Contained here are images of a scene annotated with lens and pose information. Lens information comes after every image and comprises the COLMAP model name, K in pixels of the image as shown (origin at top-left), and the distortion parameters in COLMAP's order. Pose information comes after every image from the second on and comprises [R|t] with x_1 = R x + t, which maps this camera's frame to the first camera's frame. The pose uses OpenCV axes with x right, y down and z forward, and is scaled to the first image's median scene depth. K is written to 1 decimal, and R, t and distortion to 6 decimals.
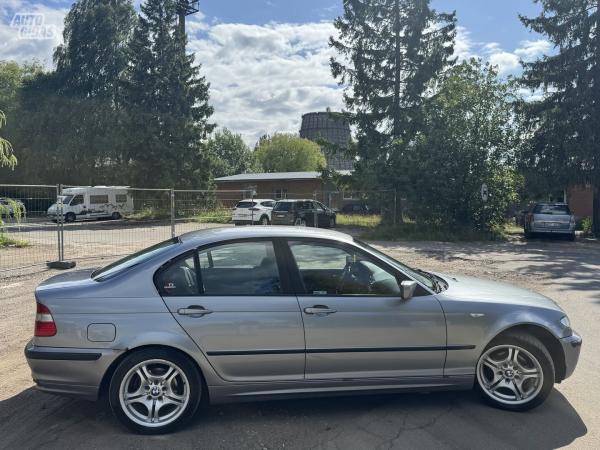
lens RADIAL K [[496.0, 0, 300.0], [0, 496.0, 225.0], [0, 0, 1]] dist [0.010747, 0.003177]
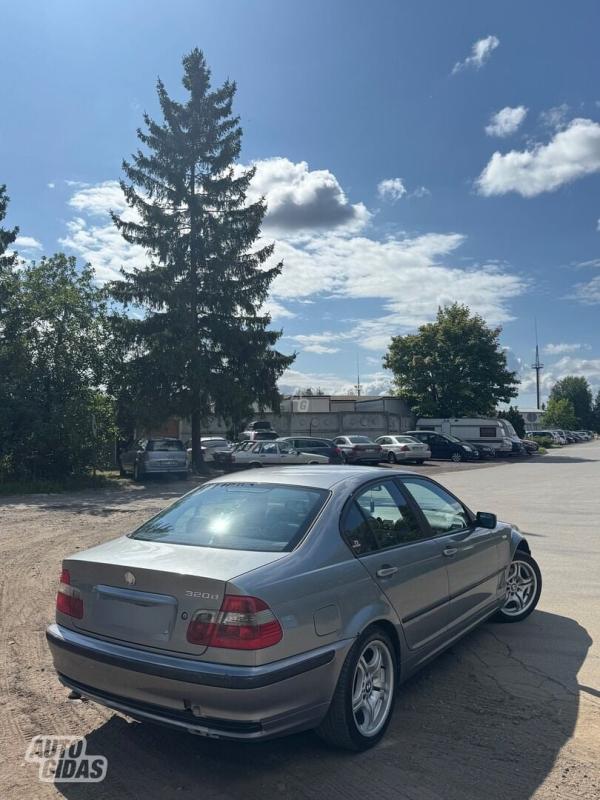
lens RADIAL K [[679.9, 0, 300.0], [0, 679.9, 400.0], [0, 0, 1]] dist [0.105045, -0.184009]
pose [[0.602998, 0.049028, 0.796234, -0.323708], [0.032805, 0.995741, -0.086156, -0.003893], [-0.797068, 0.078073, 0.598822, 0.111545]]
